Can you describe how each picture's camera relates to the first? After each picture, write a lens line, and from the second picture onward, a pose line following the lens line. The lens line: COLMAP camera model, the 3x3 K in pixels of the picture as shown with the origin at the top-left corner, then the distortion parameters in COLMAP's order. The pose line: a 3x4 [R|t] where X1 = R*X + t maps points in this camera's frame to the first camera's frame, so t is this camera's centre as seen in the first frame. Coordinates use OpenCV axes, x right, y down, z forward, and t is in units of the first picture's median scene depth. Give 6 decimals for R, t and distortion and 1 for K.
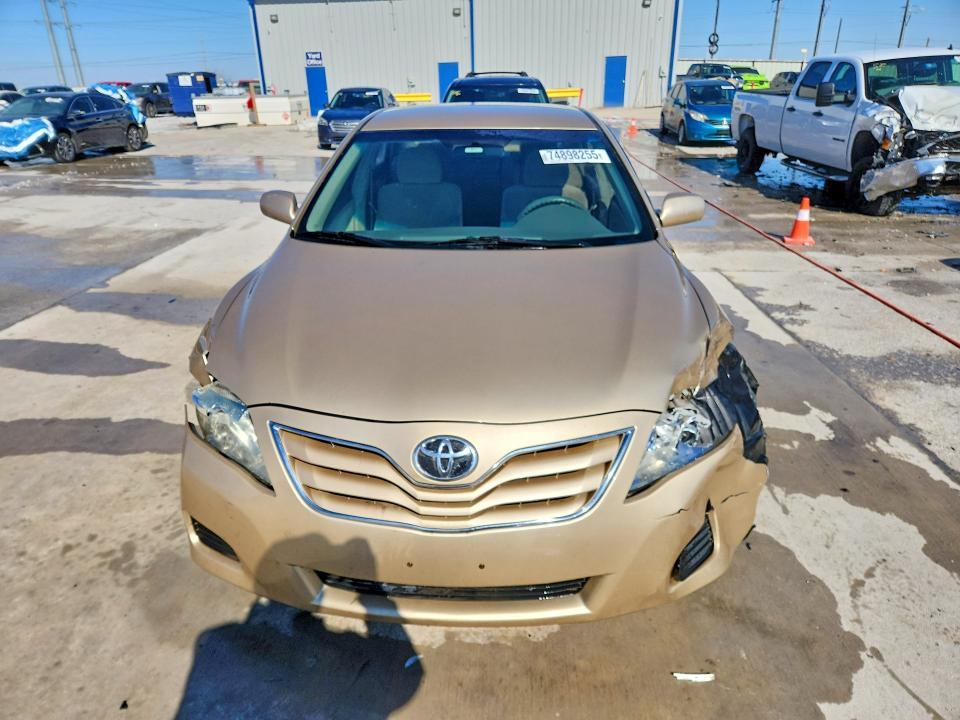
lens RADIAL K [[650.4, 0, 471.8], [0, 650.4, 359.1], [0, 0, 1]] dist [0.082116, -0.083442]
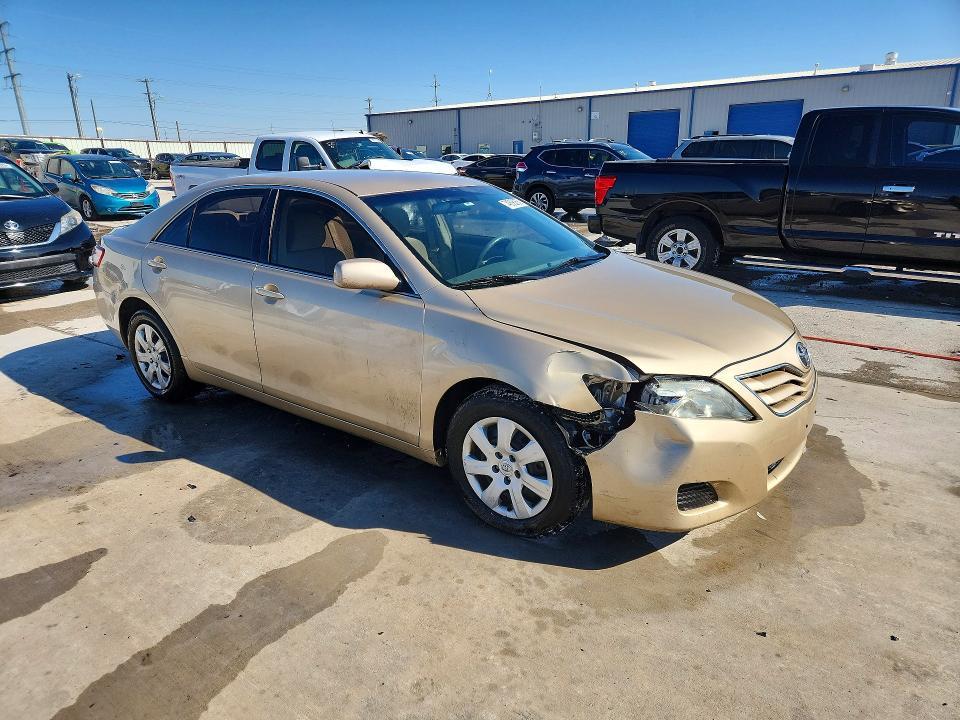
lens RADIAL K [[650.4, 0, 471.8], [0, 650.4, 359.1], [0, 0, 1]] dist [0.082116, -0.083442]
pose [[0.533819, -0.246346, 0.808920, -0.908634], [0.328869, 0.941794, 0.069785, -0.116171], [-0.779027, 0.228776, 0.583763, 0.317265]]
